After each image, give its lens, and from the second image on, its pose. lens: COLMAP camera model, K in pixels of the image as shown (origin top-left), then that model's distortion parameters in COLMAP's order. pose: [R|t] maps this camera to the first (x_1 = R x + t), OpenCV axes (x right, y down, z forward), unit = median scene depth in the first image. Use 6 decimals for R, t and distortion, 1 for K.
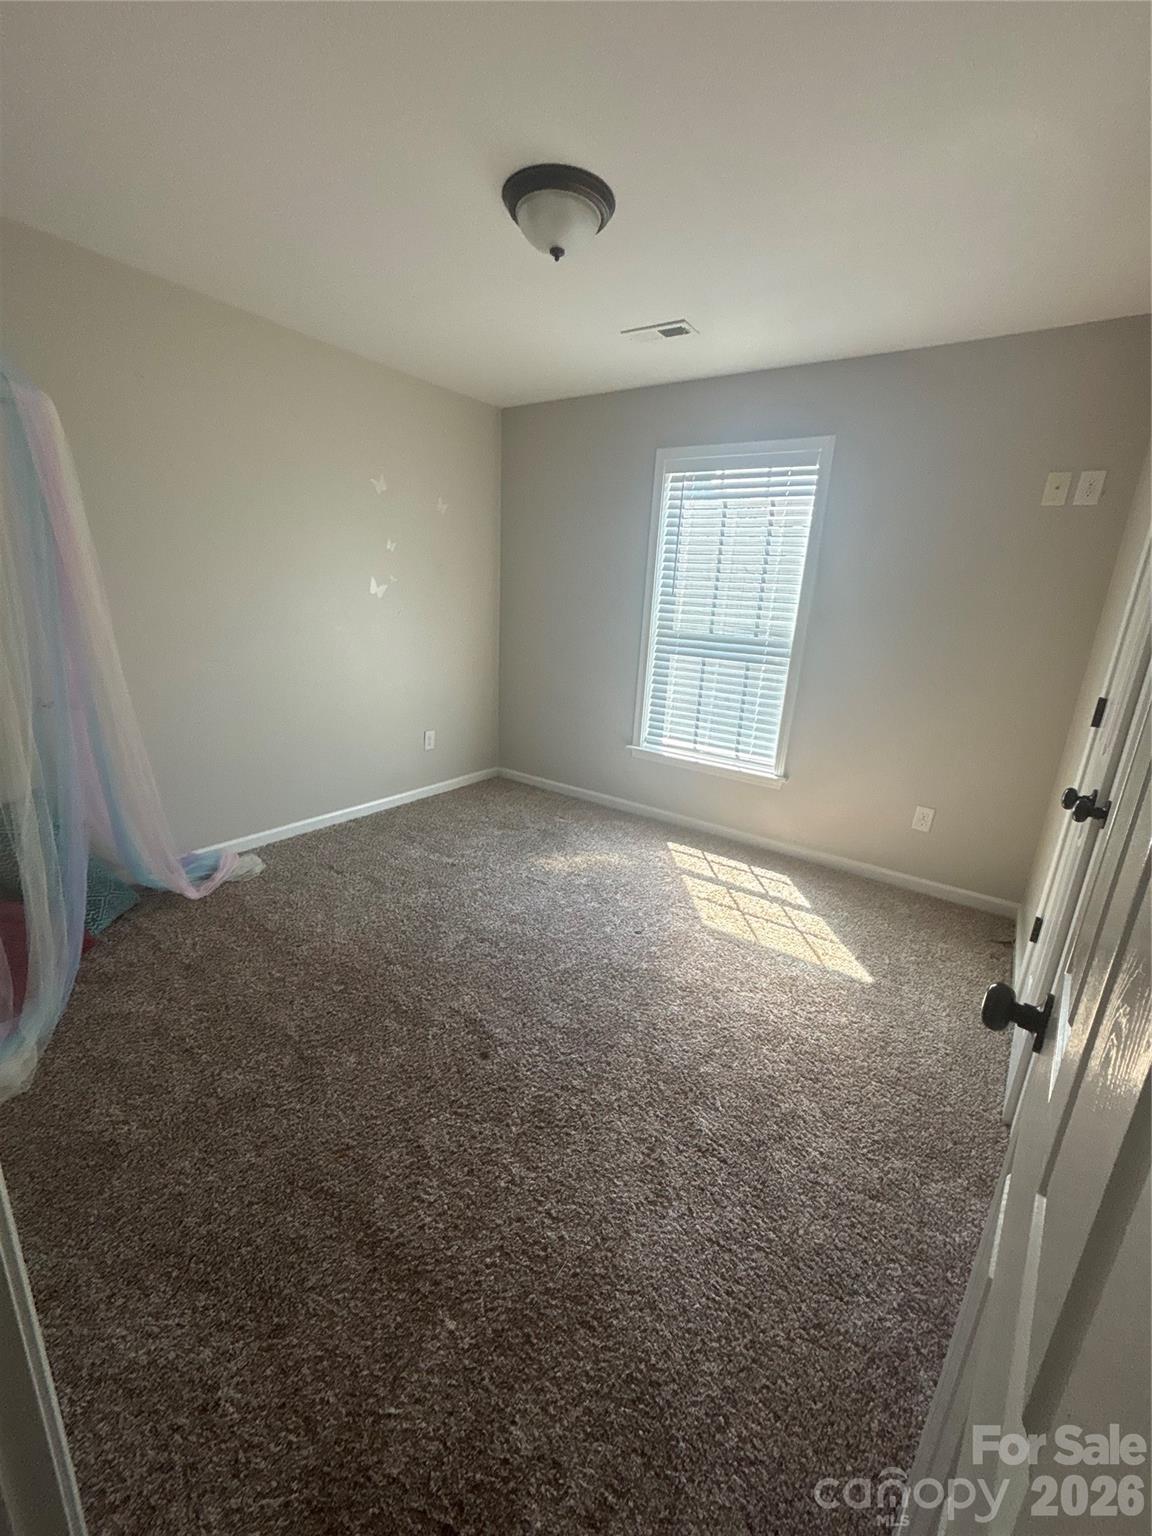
lens RADIAL K [[634.4, 0, 576.8], [0, 634.4, 770.6], [0, 0, 1]] dist [0.002715, -0.000829]
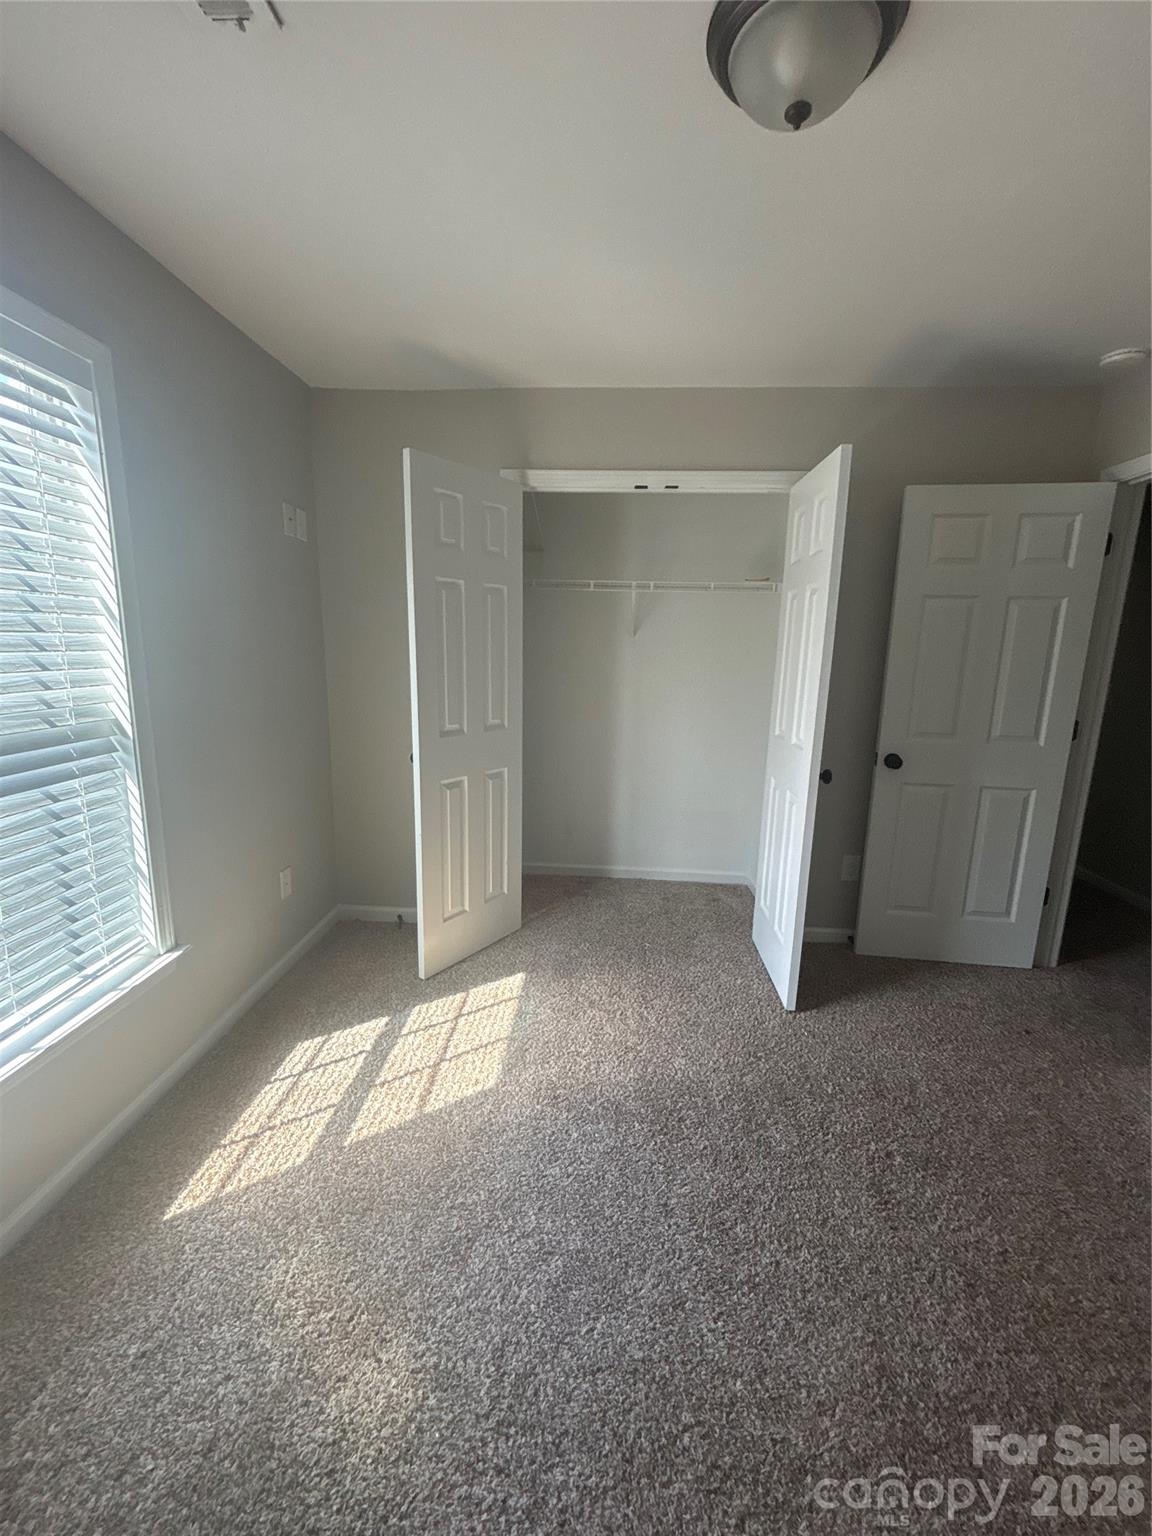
lens RADIAL K [[634.4, 0, 575.0], [0, 634.4, 767.1], [0, 0, 1]] dist [0.002715, -0.000829]
pose [[-0.531742, -0.230476, 0.814942, -0.318500], [0.179936, 0.909544, 0.374637, -0.309228], [-0.827571, 0.345847, -0.442172, 0.965506]]
